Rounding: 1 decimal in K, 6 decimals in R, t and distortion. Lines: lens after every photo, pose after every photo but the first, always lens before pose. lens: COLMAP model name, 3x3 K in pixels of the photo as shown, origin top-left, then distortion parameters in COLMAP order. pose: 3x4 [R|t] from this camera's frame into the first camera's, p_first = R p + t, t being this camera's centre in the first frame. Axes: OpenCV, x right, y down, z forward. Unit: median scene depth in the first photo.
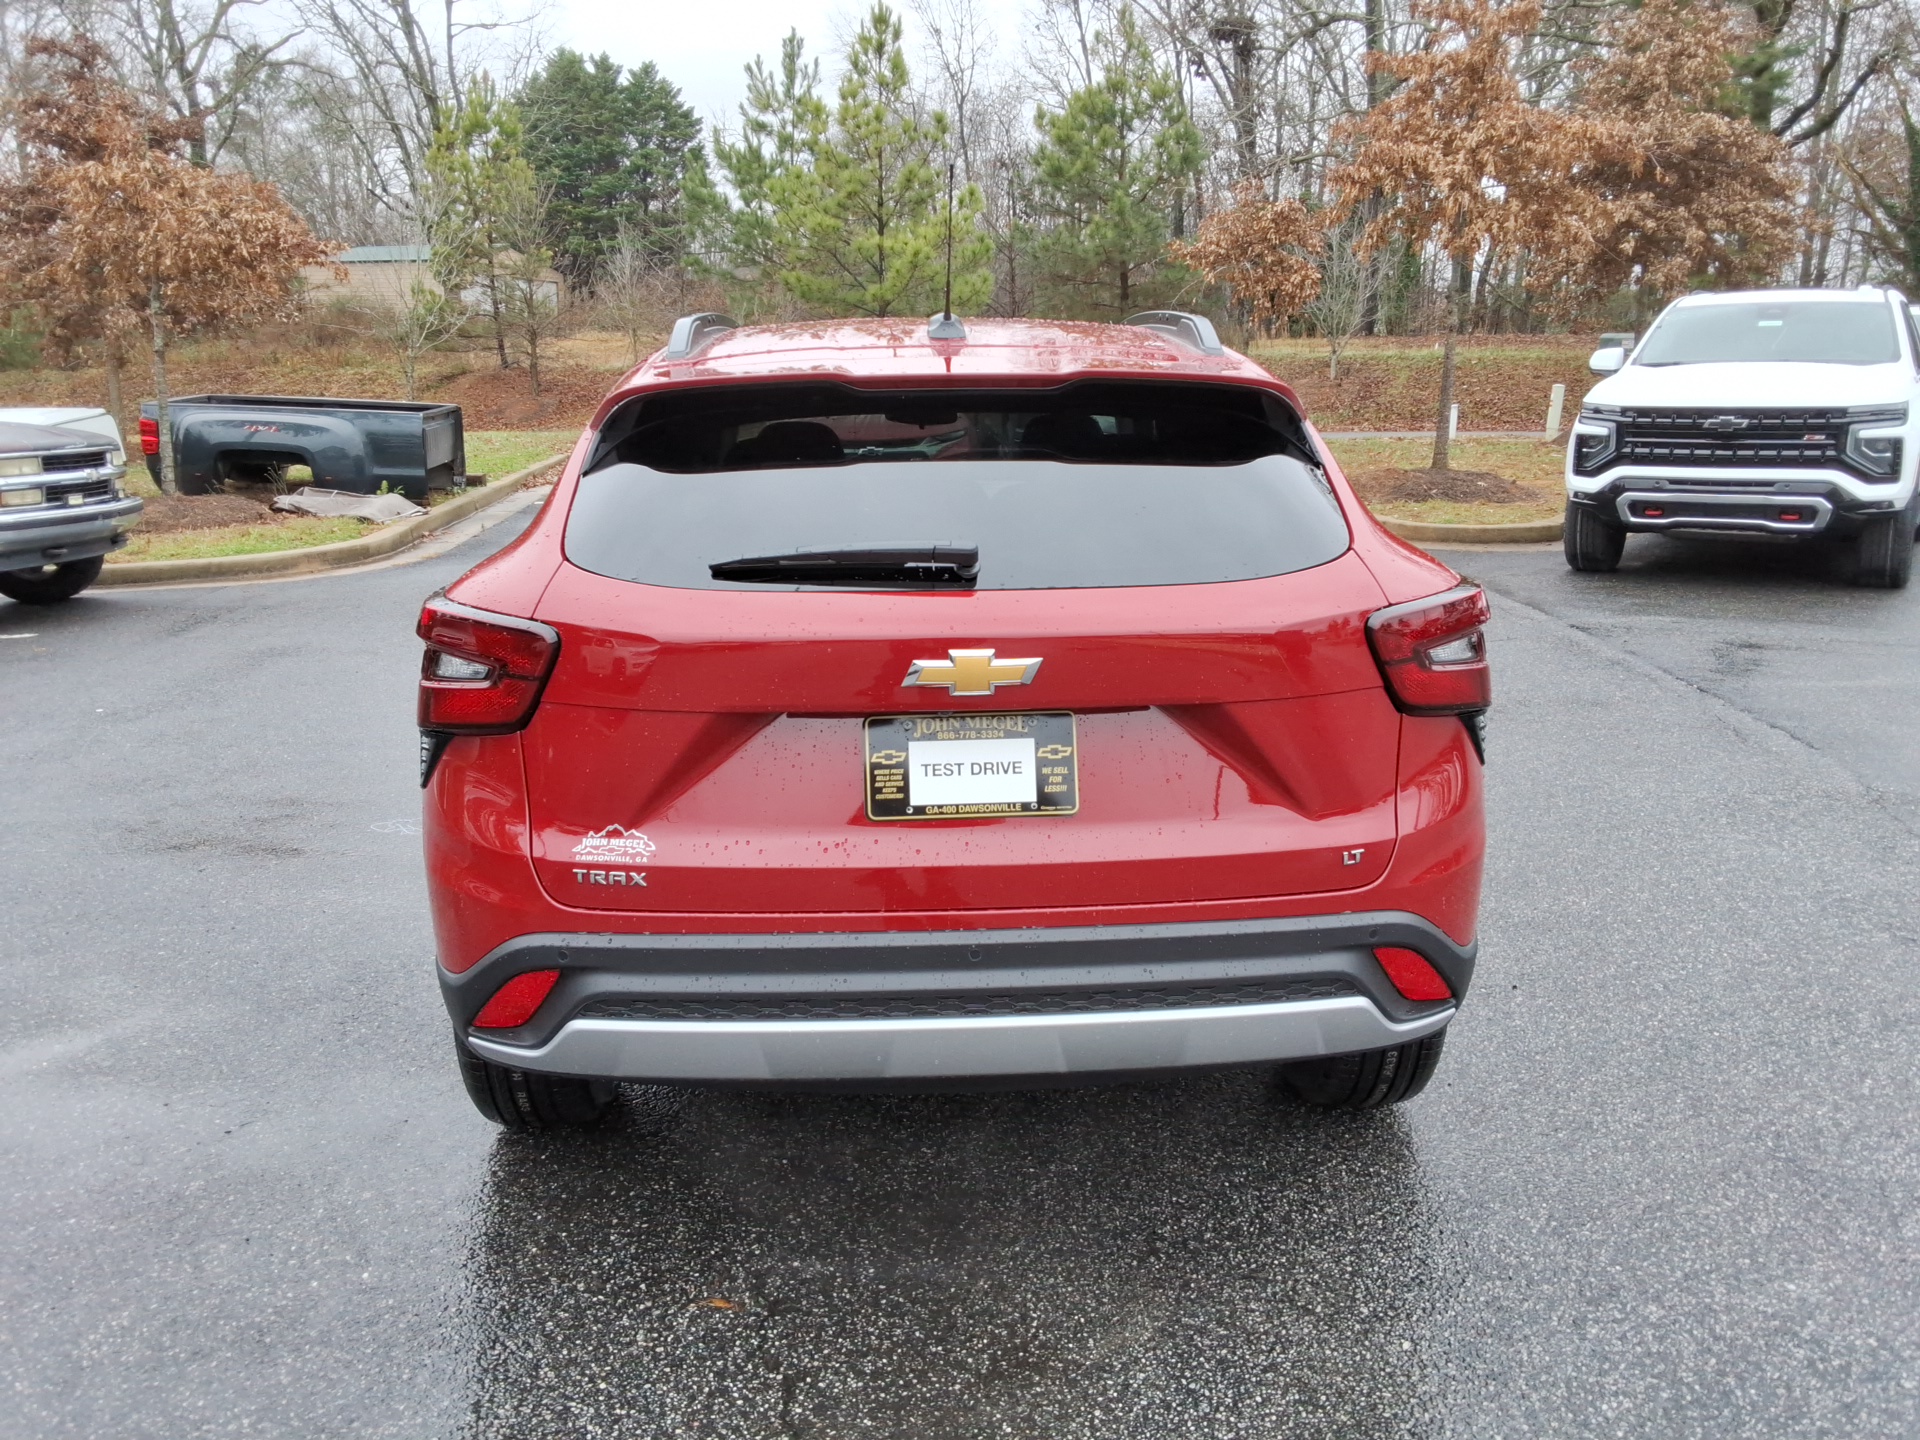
lens RADIAL K [[1528.7, 0, 981.7], [0, 1528.7, 693.6], [0, 0, 1]] dist [0.098373, -0.140074]
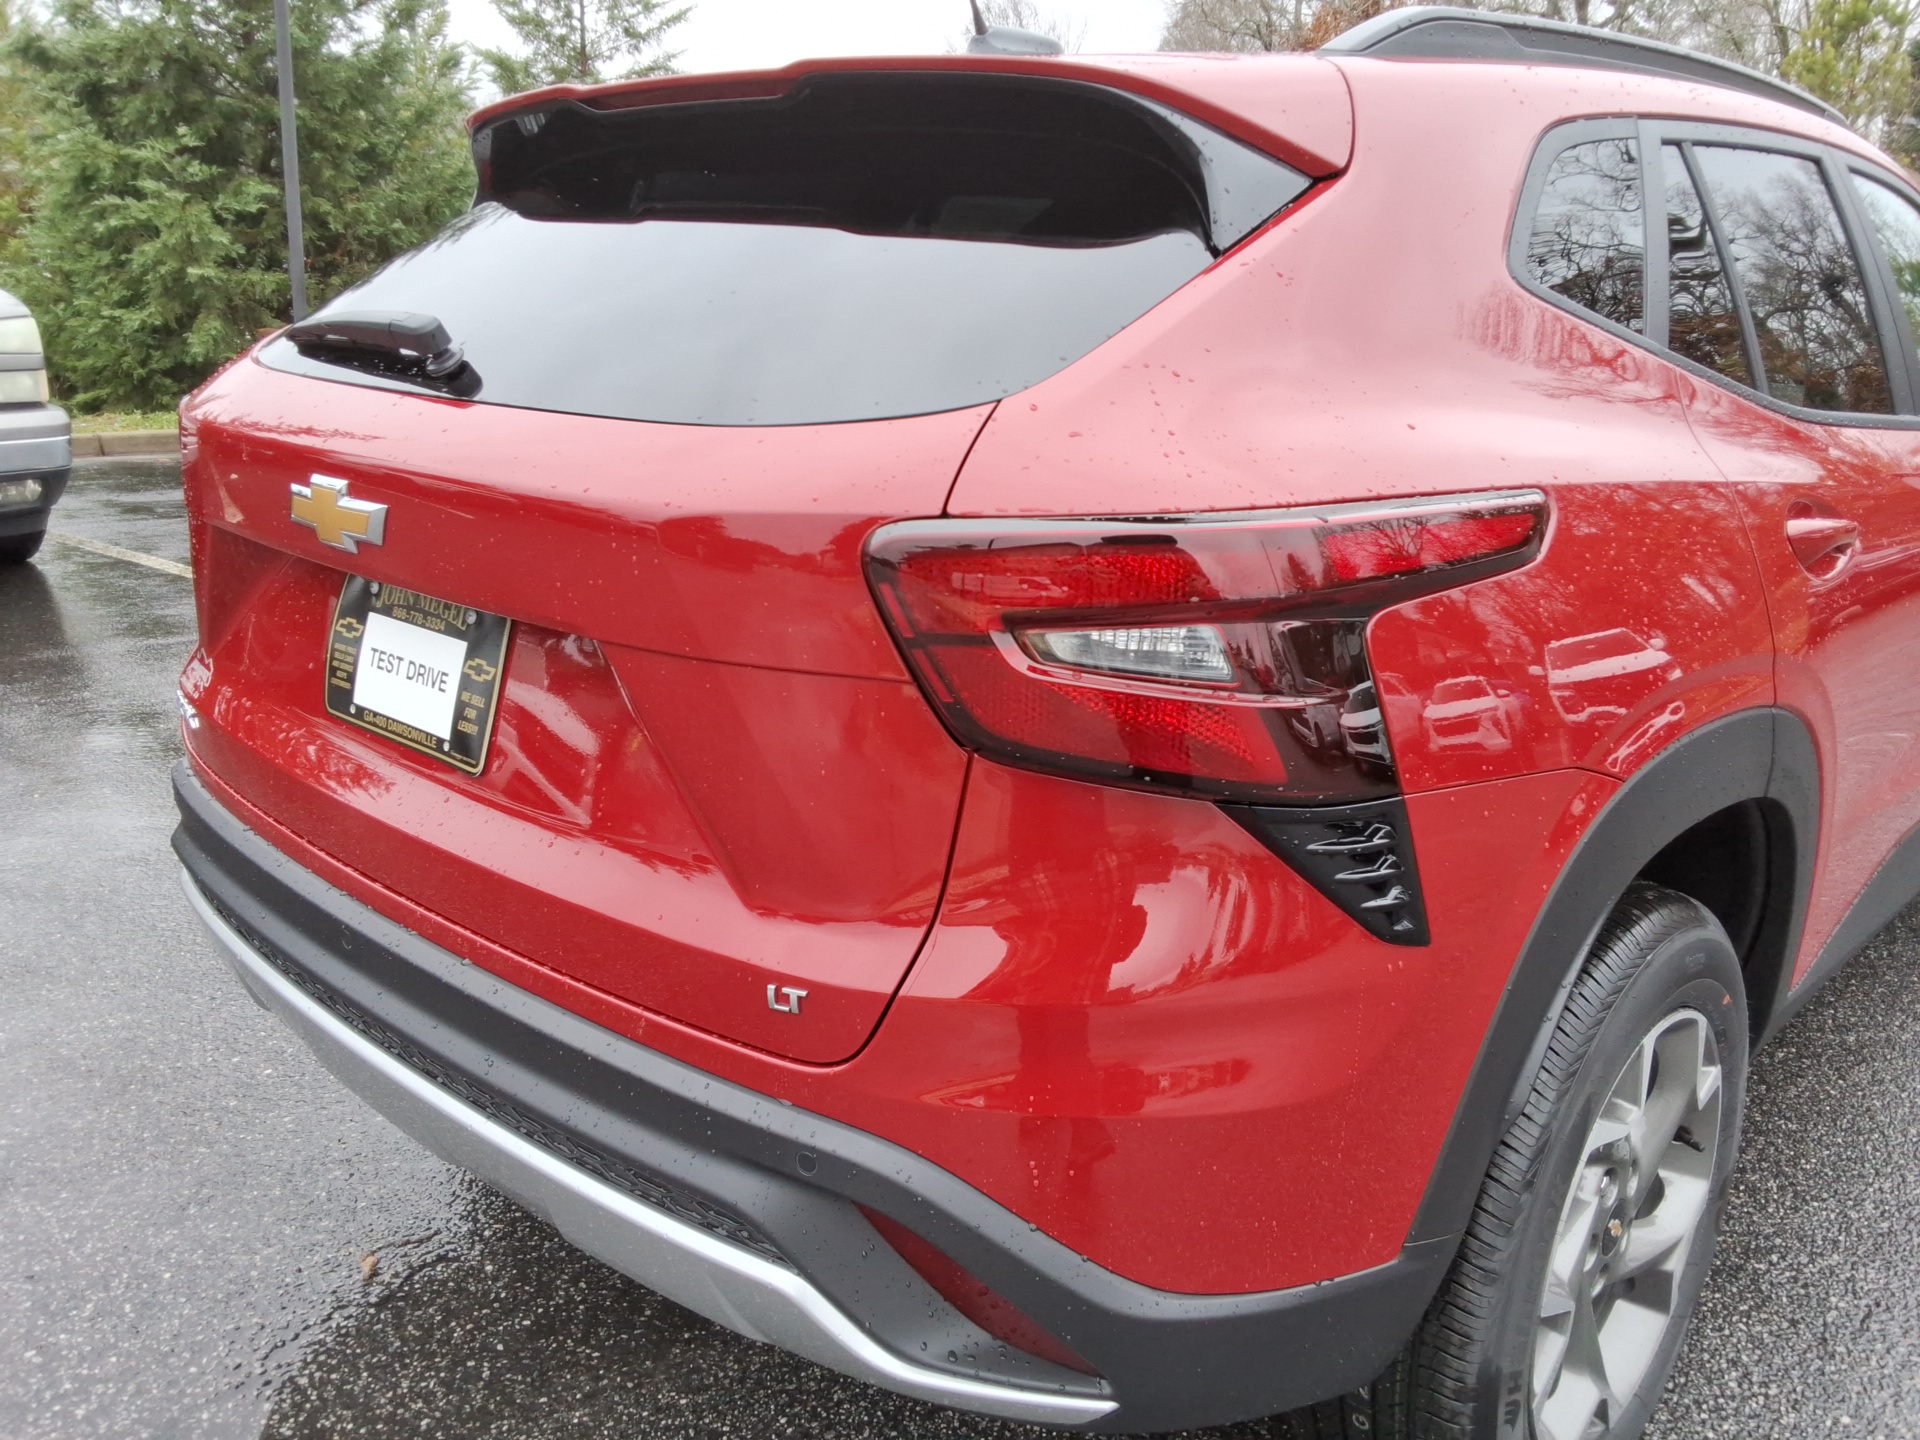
lens RADIAL K [[1528.7, 0, 963.6], [0, 1528.7, 695.4], [0, 0, 1]] dist [0.098373, -0.140074]
pose [[0.684291, 0.210786, -0.698080, 0.140740], [-0.178311, 0.976617, 0.120101, -0.014081], [0.707072, 0.042291, 0.705876, 0.158696]]
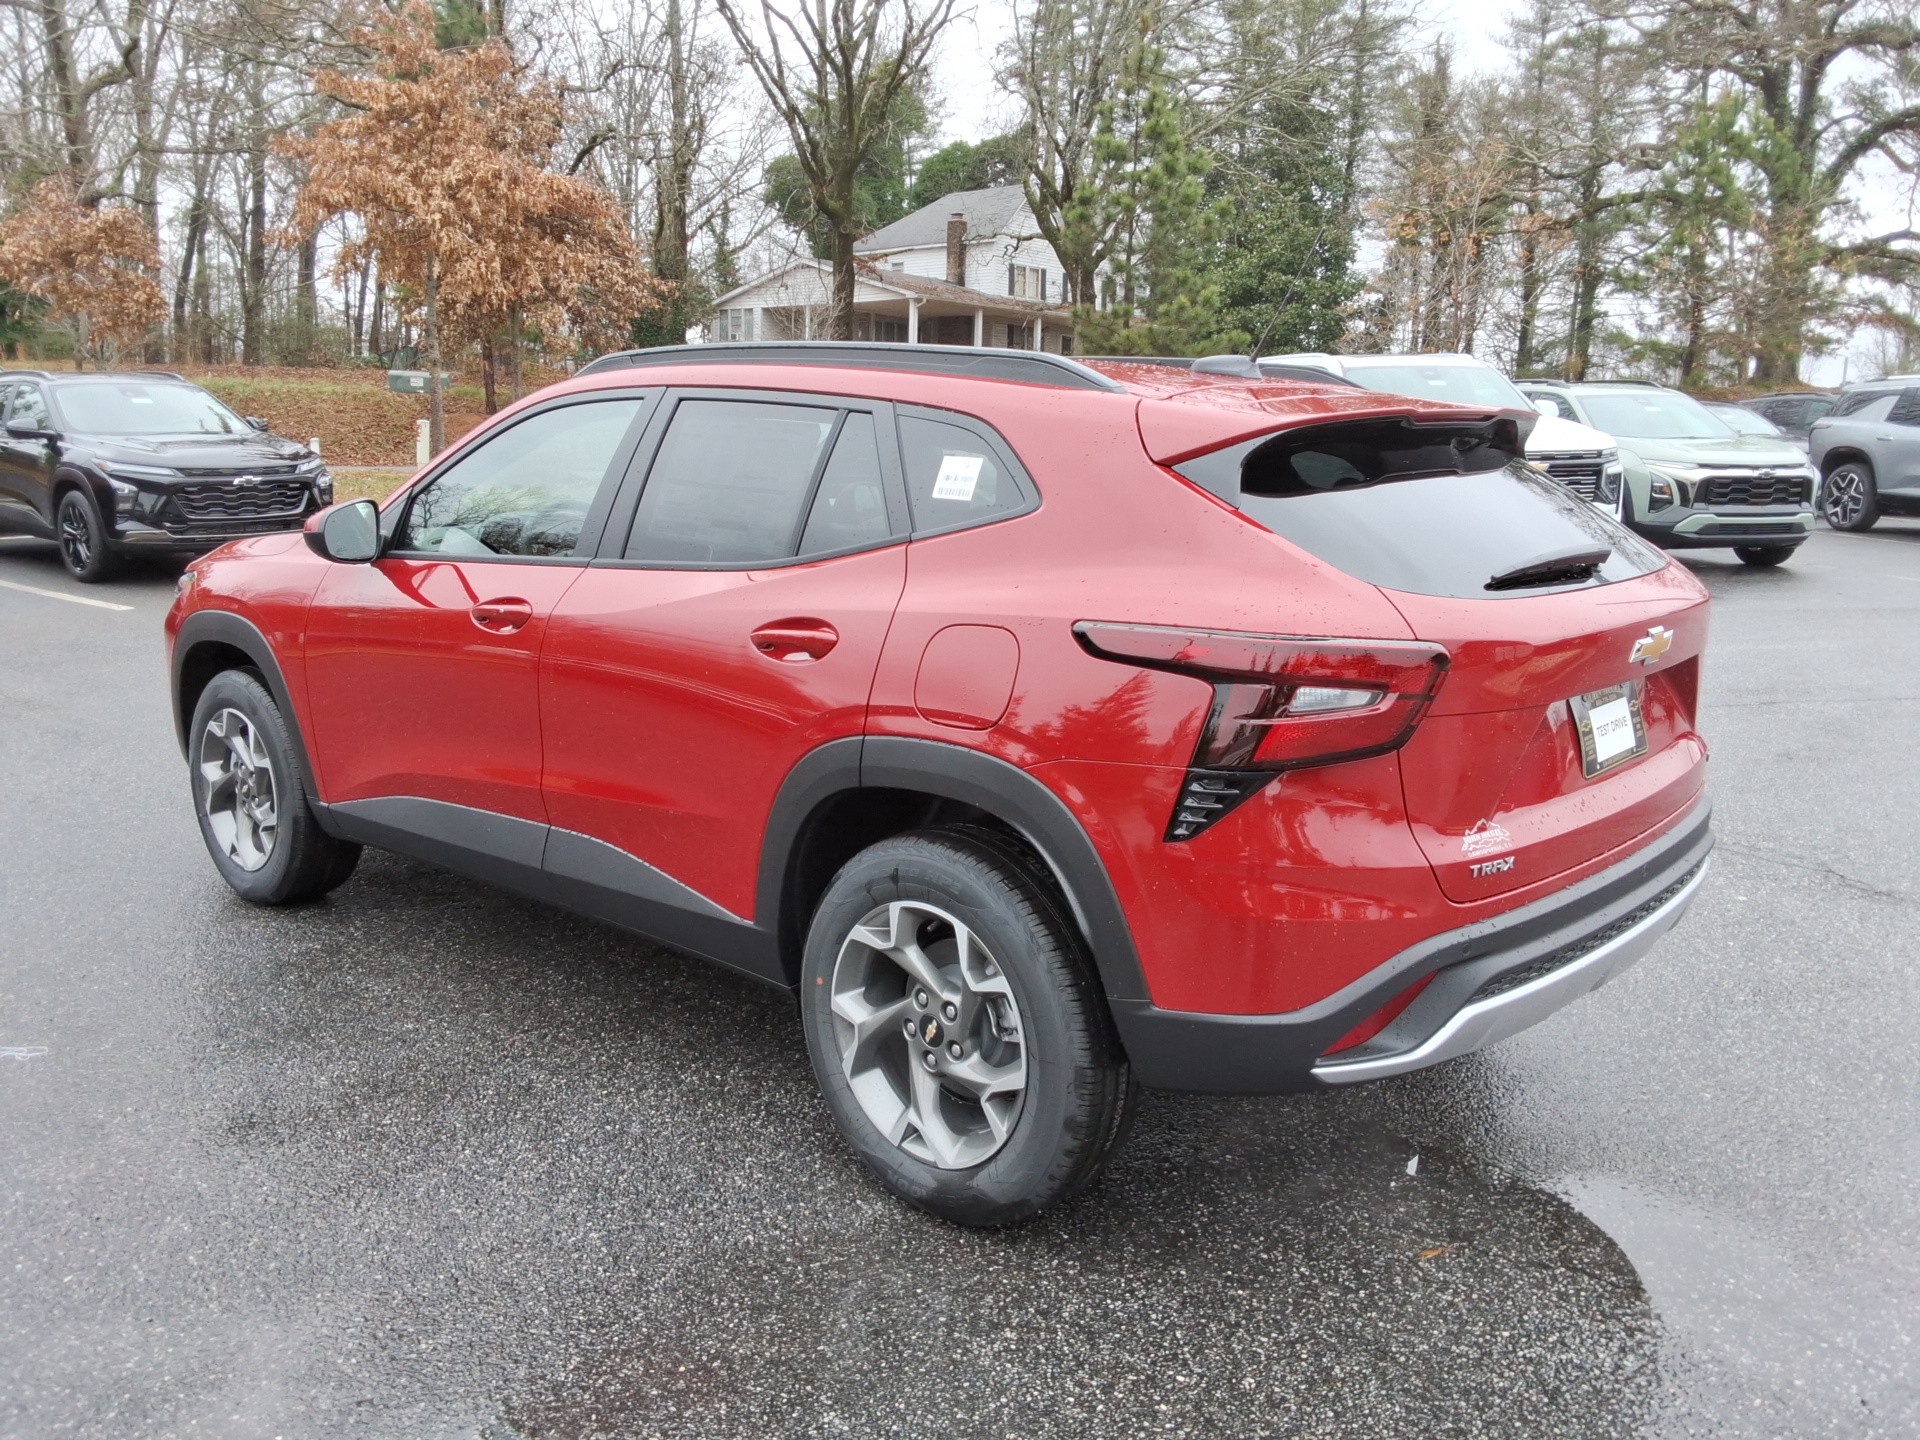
lens RADIAL K [[1528.7, 0, 971.6], [0, 1528.7, 692.8], [0, 0, 1]] dist [0.098373, -0.140074]
pose [[0.699818, -0.113914, 0.705179, -0.284845], [0.129649, 0.991062, 0.031431, -0.019385], [-0.702457, 0.069430, 0.708332, 0.106688]]
